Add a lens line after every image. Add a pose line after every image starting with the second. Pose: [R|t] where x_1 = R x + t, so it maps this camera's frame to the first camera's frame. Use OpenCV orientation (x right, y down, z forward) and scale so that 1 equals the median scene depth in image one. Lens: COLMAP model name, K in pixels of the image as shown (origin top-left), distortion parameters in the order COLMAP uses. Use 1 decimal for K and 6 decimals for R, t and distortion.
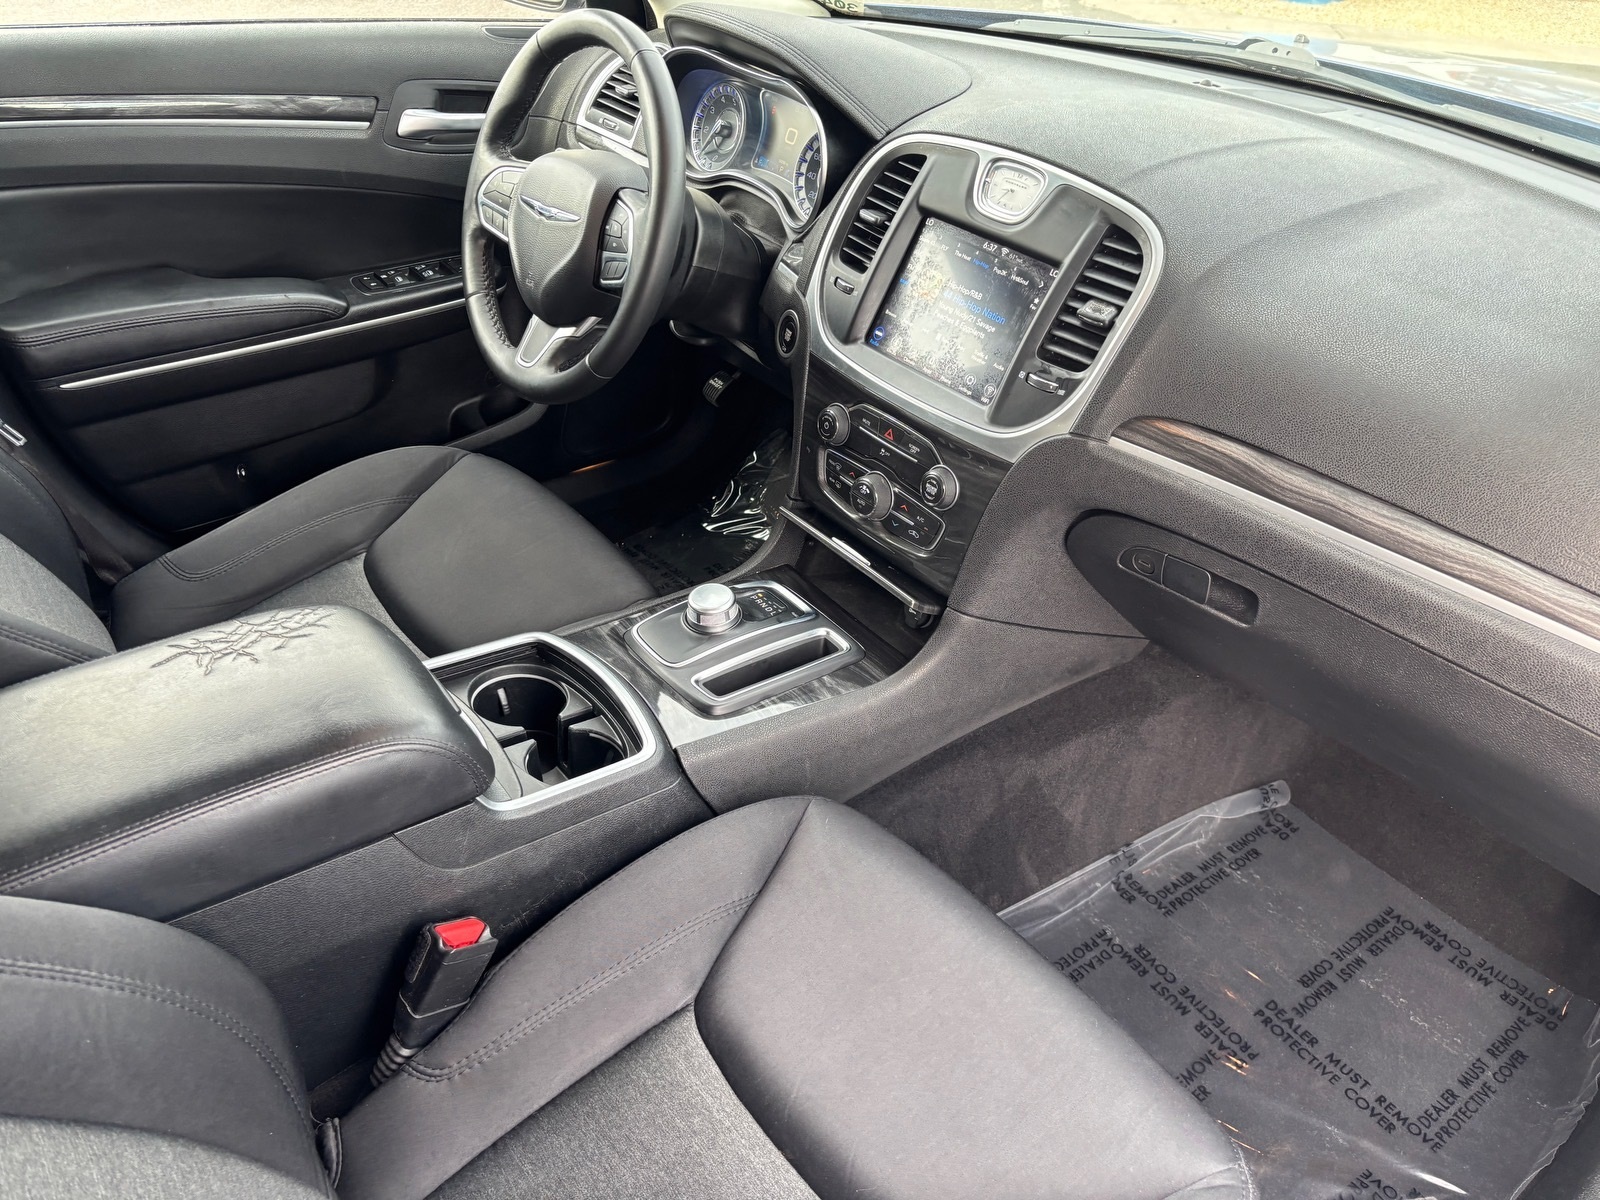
lens RADIAL K [[1188.7, 0, 796.3], [0, 1188.7, 606.4], [0, 0, 1]] dist [0.051342, -0.063849]
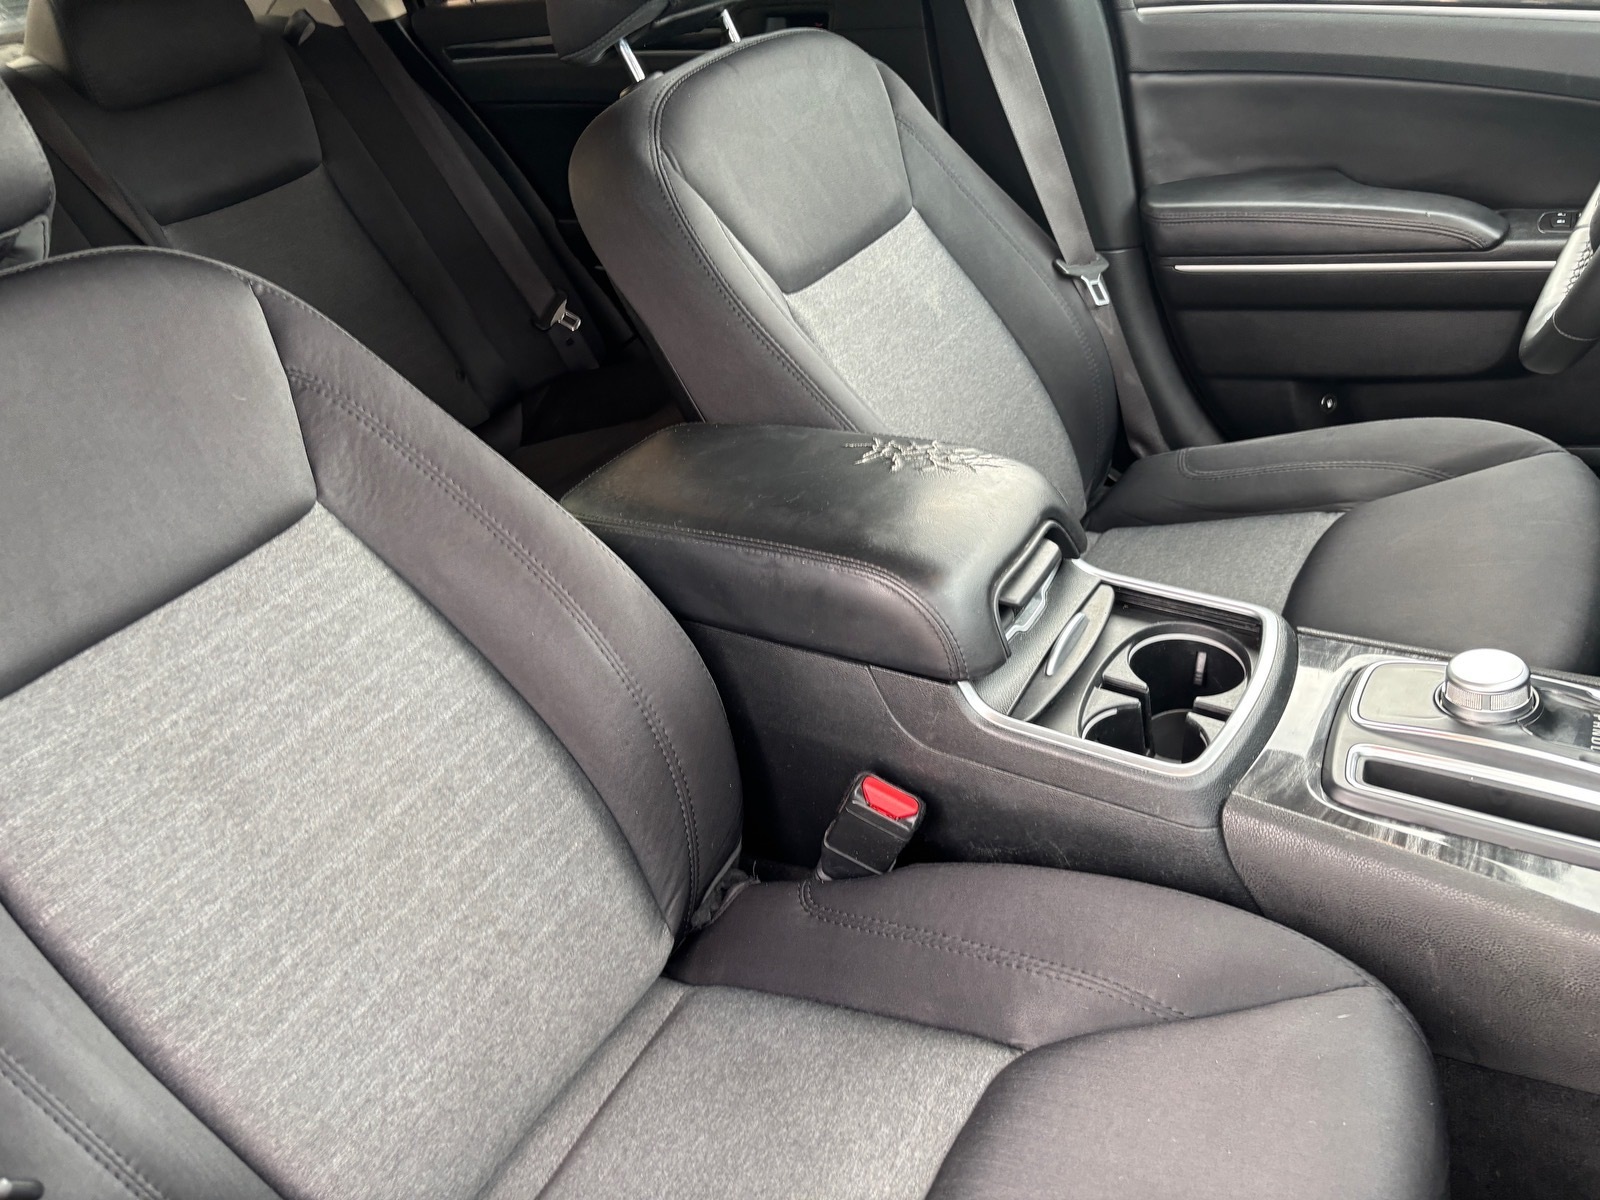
lens RADIAL K [[1216.6, 0, 825.3], [0, 1216.6, 602.7], [0, 0, 1]] dist [0.031268, -0.005457]
pose [[0.362681, 0.376366, -0.852532, 0.361192], [-0.388176, 0.892691, 0.228959, -0.053547], [0.847220, 0.247894, 0.469859, 0.358136]]
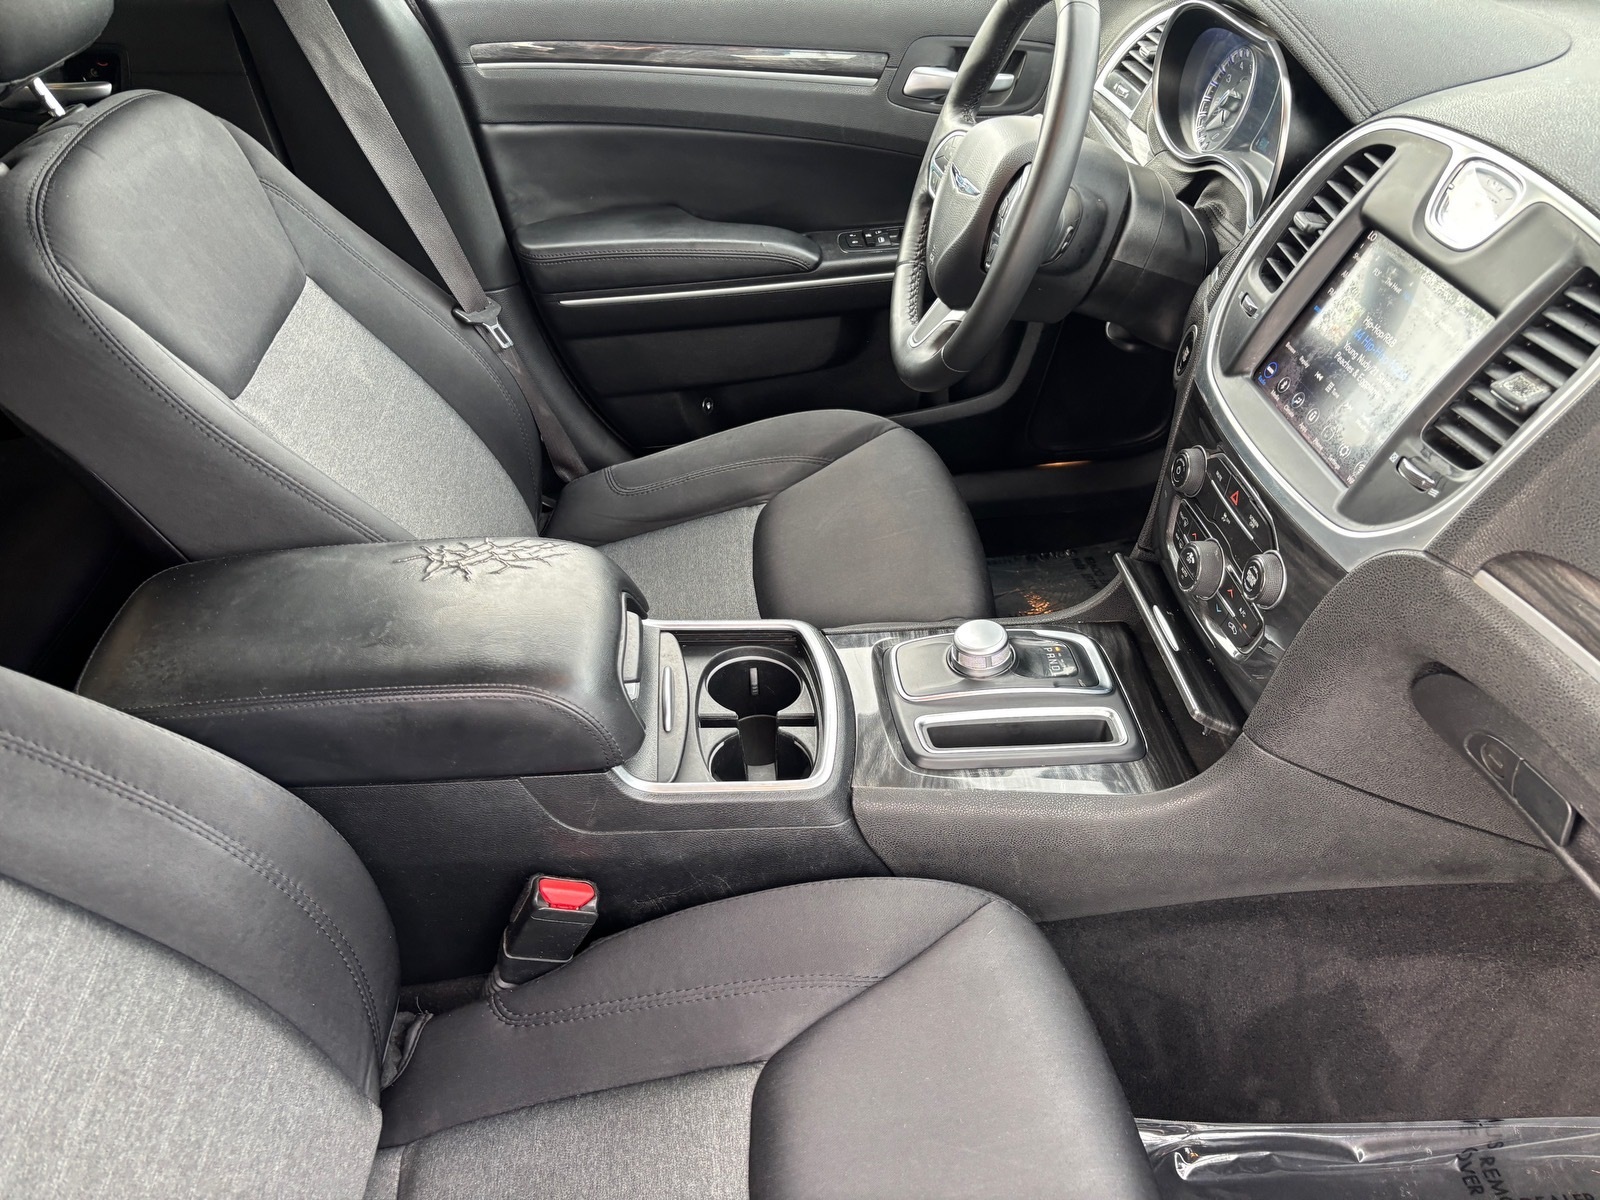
lens RADIAL K [[1188.7, 0, 796.3], [0, 1188.7, 606.4], [0, 0, 1]] dist [0.051342, -0.063849]
pose [[0.832276, 0.258215, -0.490552, 0.237419], [-0.245707, 0.965053, 0.091111, -0.074461], [0.496935, 0.044703, 0.866636, 0.170286]]
